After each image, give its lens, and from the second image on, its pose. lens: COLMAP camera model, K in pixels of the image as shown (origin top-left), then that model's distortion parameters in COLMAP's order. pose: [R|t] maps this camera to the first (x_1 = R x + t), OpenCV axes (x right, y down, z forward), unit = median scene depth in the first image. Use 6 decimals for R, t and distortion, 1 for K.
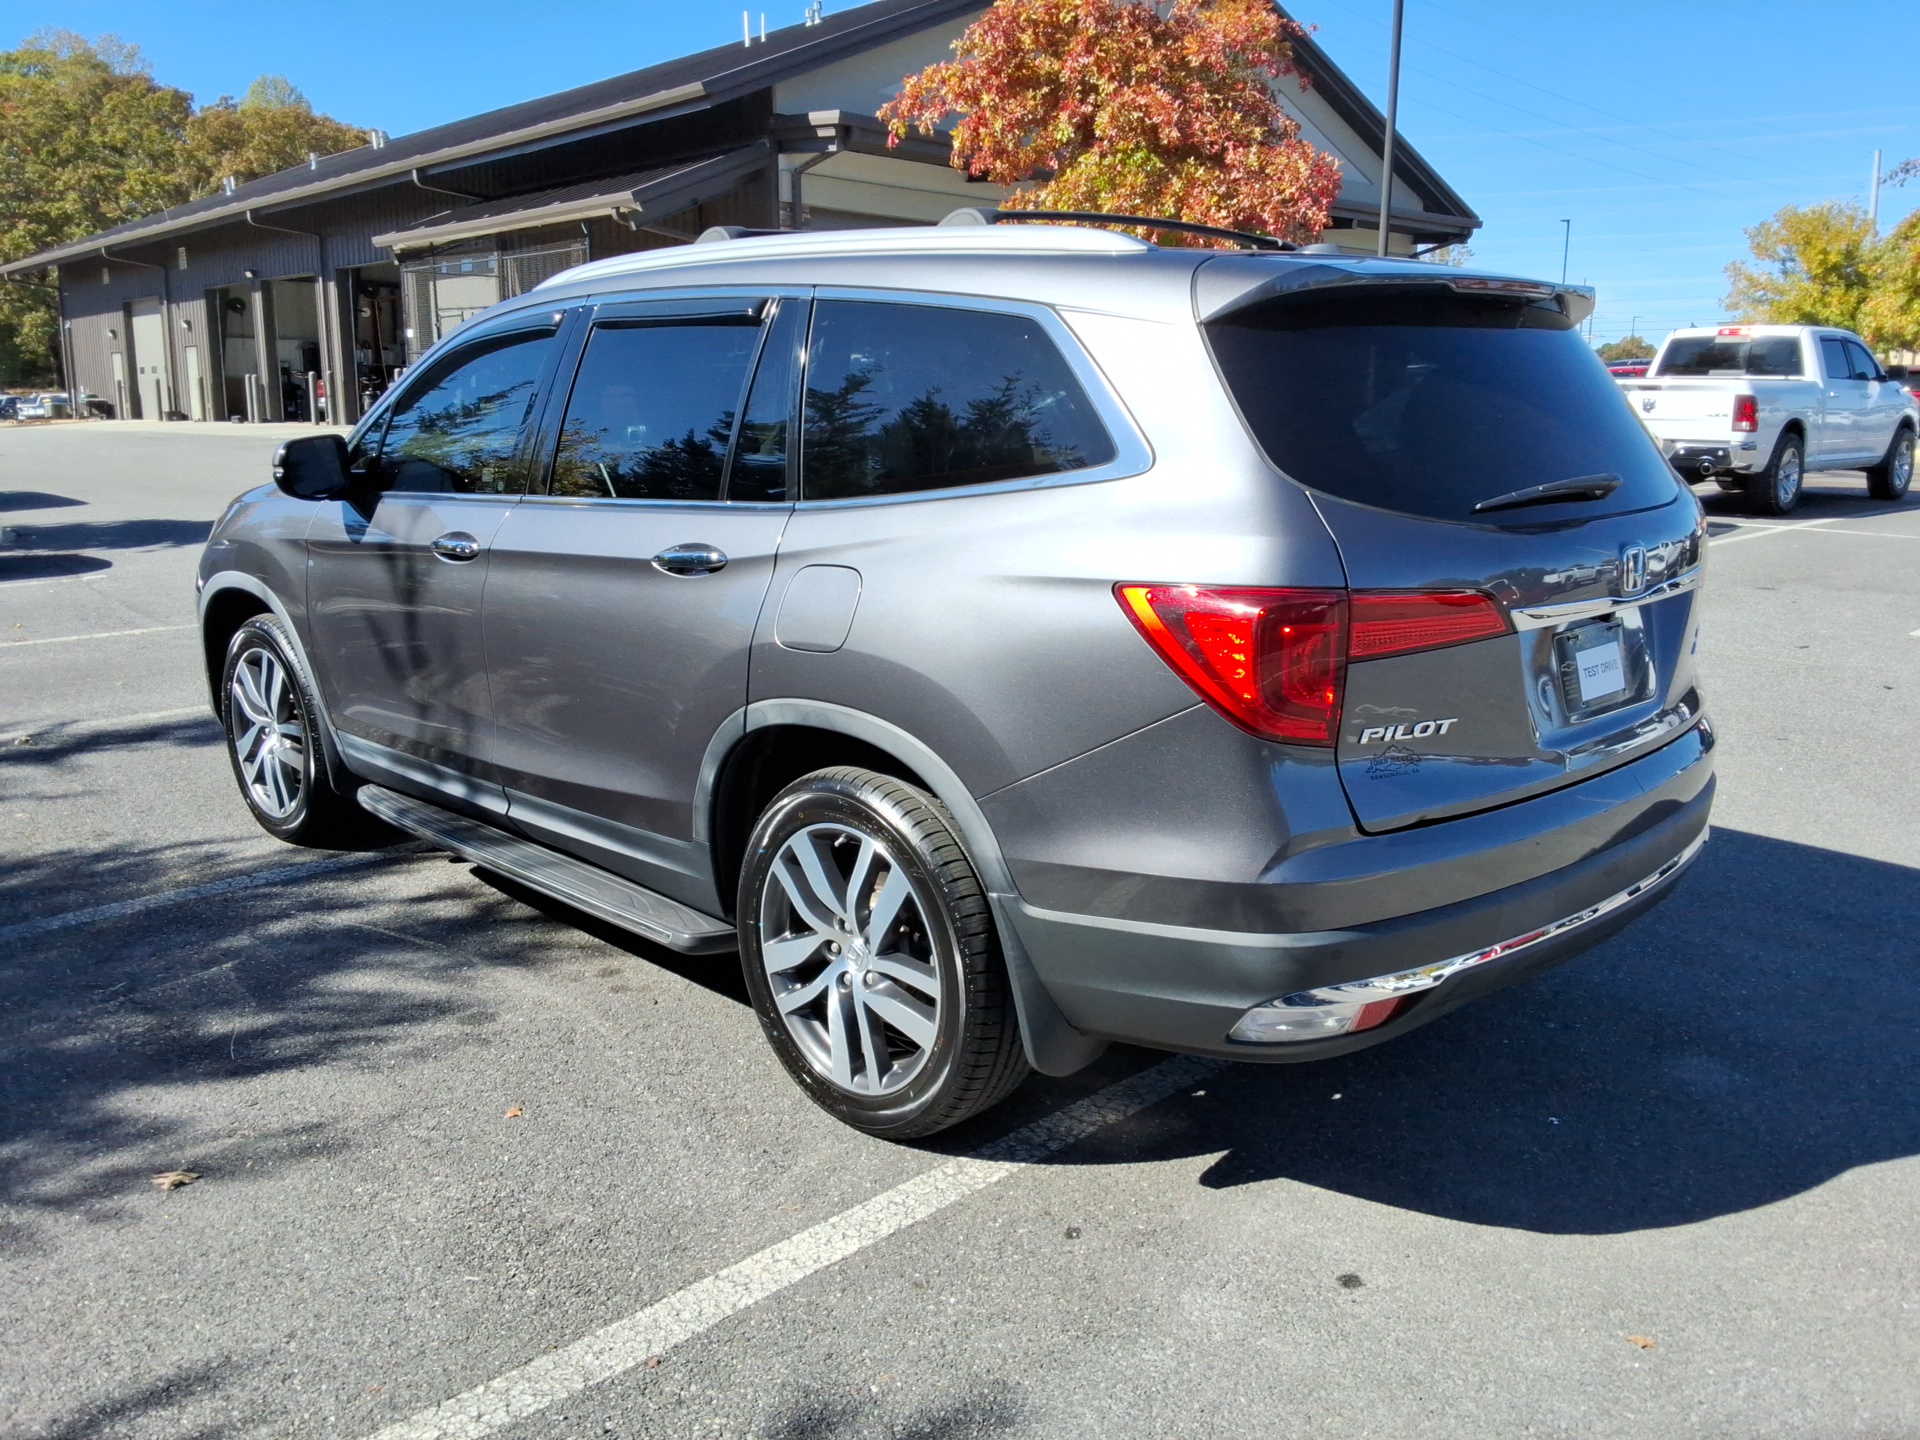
lens RADIAL K [[1568.0, 0, 987.7], [0, 1568.0, 728.3], [0, 0, 1]] dist [0.047635, -0.072737]
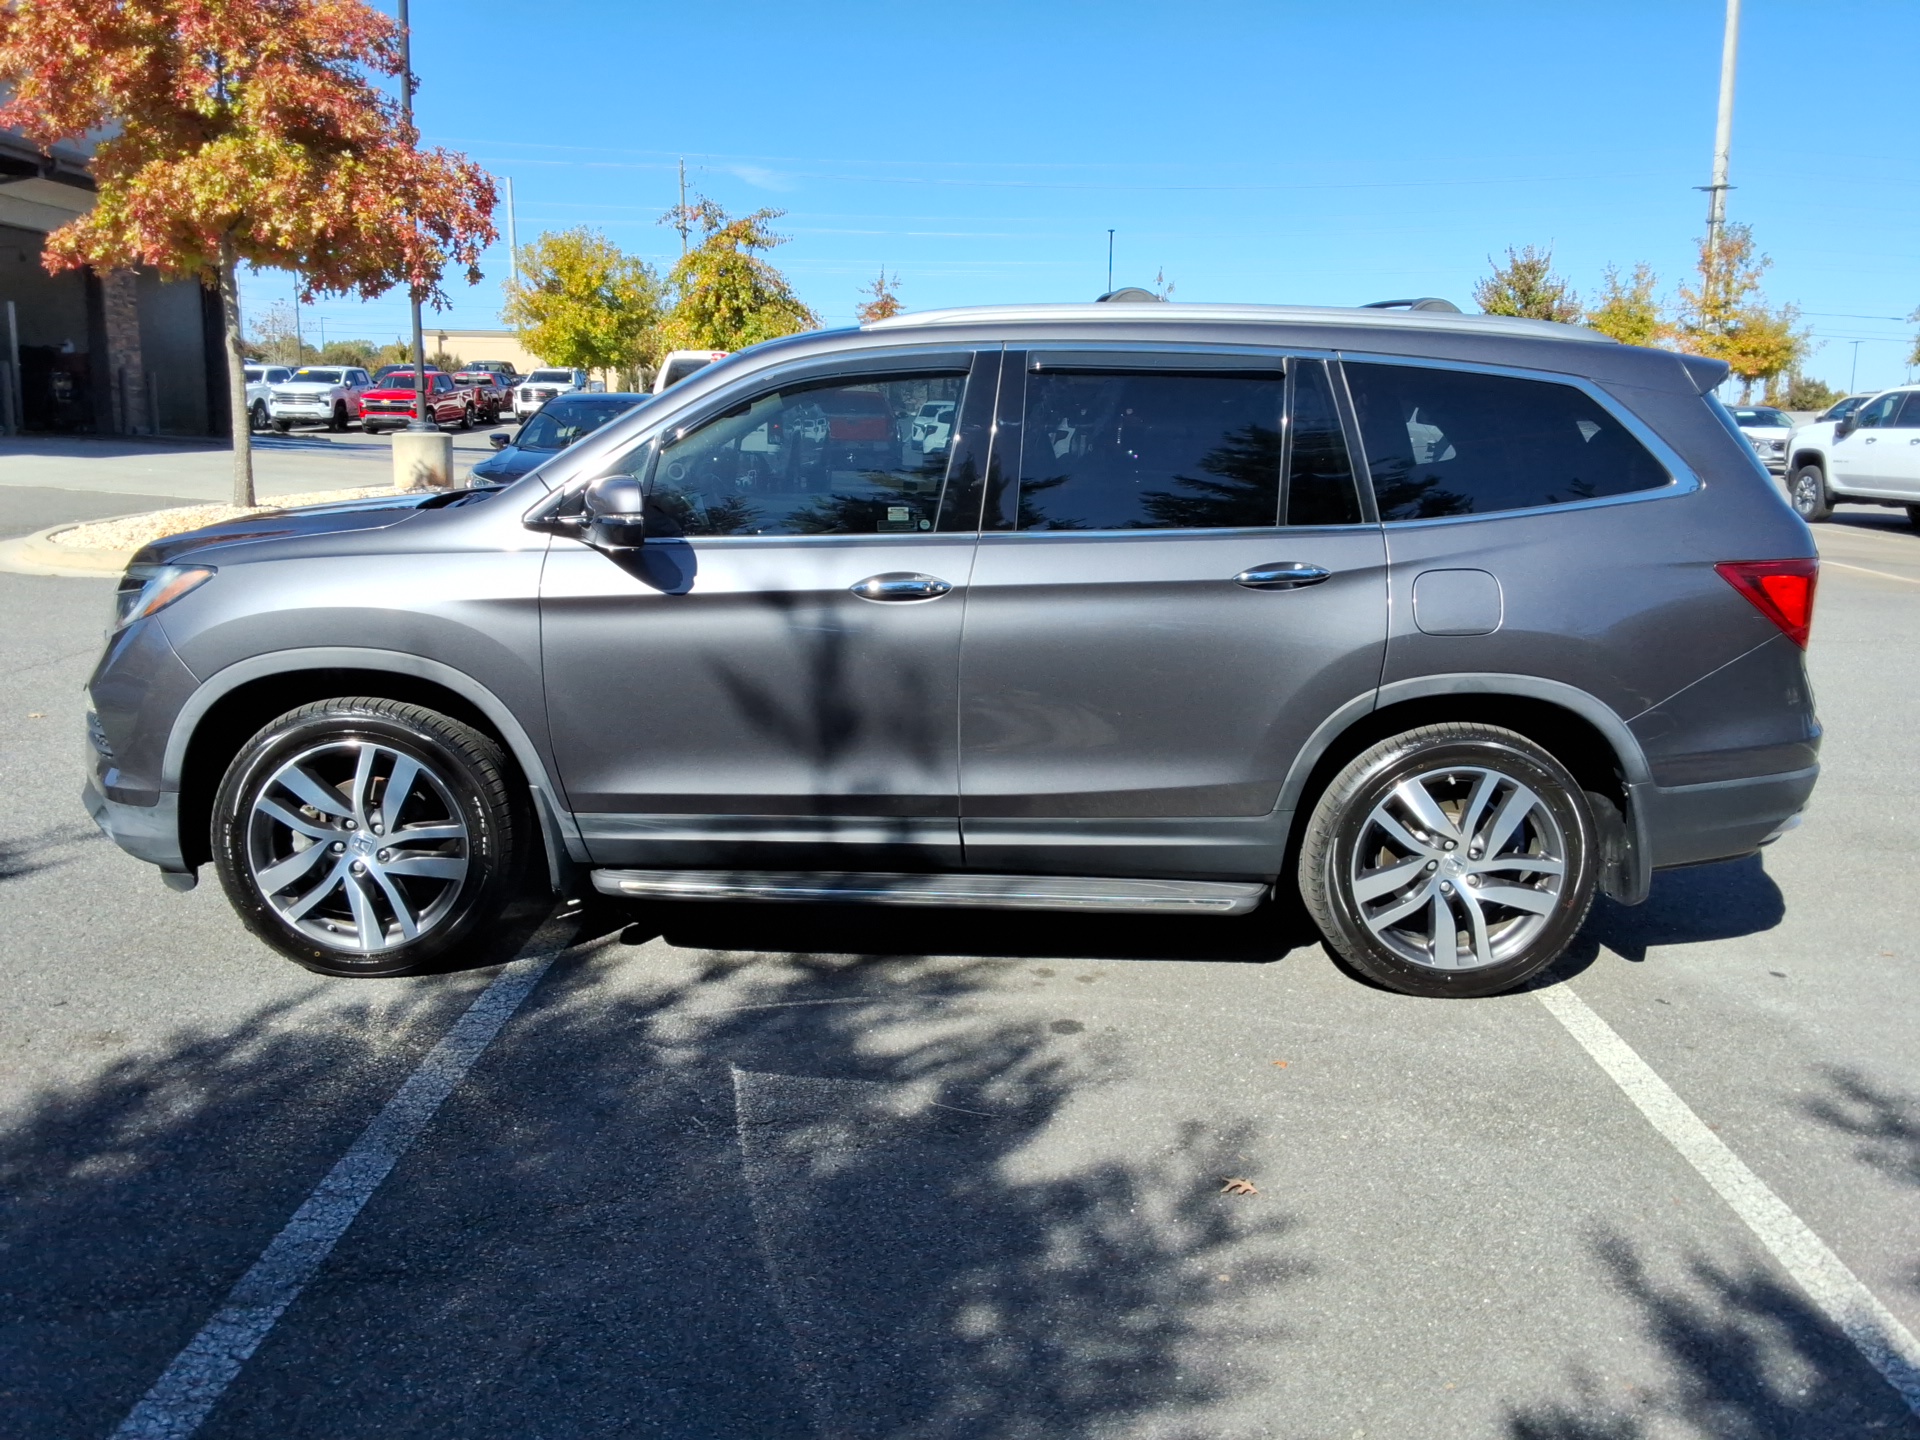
lens RADIAL K [[1568.0, 0, 942.8], [0, 1568.0, 717.1], [0, 0, 1]] dist [0.047635, -0.072737]
pose [[0.704794, -0.130734, 0.697261, -1.021037], [0.135598, 0.989577, 0.048480, -0.078771], [-0.696332, 0.060379, 0.715176, 0.276577]]
